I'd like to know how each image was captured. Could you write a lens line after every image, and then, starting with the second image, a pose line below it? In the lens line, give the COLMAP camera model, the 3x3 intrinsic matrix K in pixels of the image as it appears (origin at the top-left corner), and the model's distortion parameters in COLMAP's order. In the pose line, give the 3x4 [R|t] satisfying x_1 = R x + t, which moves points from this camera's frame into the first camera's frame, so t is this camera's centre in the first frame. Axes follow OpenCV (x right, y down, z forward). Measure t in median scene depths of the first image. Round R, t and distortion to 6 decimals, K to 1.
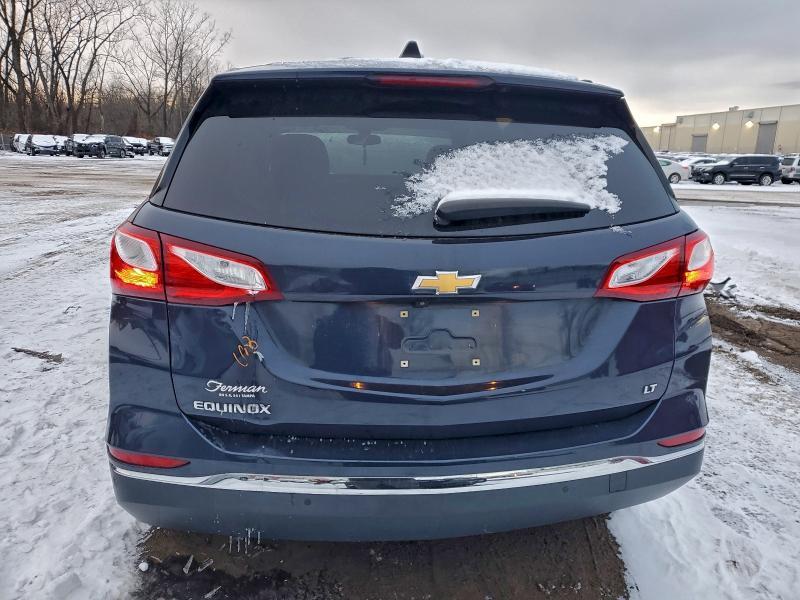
lens RADIAL K [[637.6, 0, 400.0], [0, 637.6, 300.0], [0, 0, 1]] dist [0.026803, 0.002304]
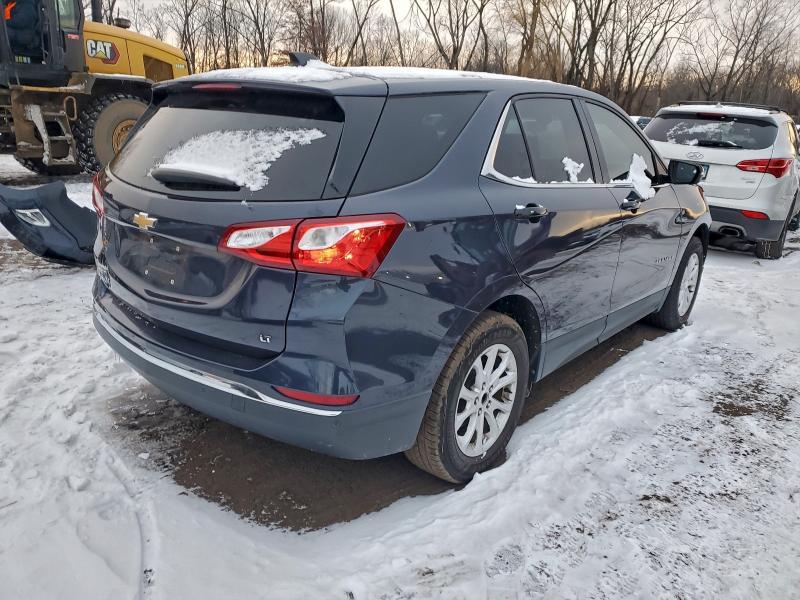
lens RADIAL K [[637.6, 0, 400.0], [0, 637.6, 300.0], [0, 0, 1]] dist [0.026803, 0.002304]
pose [[0.658632, 0.217158, -0.720449, 0.080042], [-0.197369, 0.973785, 0.113084, -0.006893], [0.726119, 0.067714, 0.684227, 0.020051]]
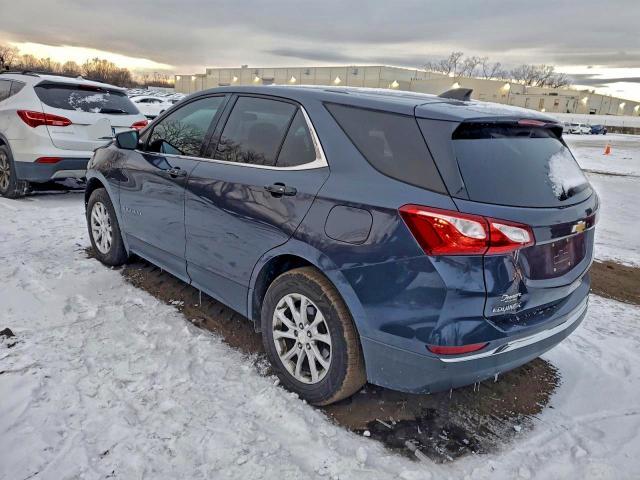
lens RADIAL K [[510.1, 0, 320.0], [0, 510.1, 240.0], [0, 0, 1]] dist [0.026803, 0.002304]
pose [[0.799521, -0.123617, 0.587779, -0.078353], [0.089594, 0.992189, 0.086799, -0.010142], [-0.593918, -0.016737, 0.804352, 0.007868]]
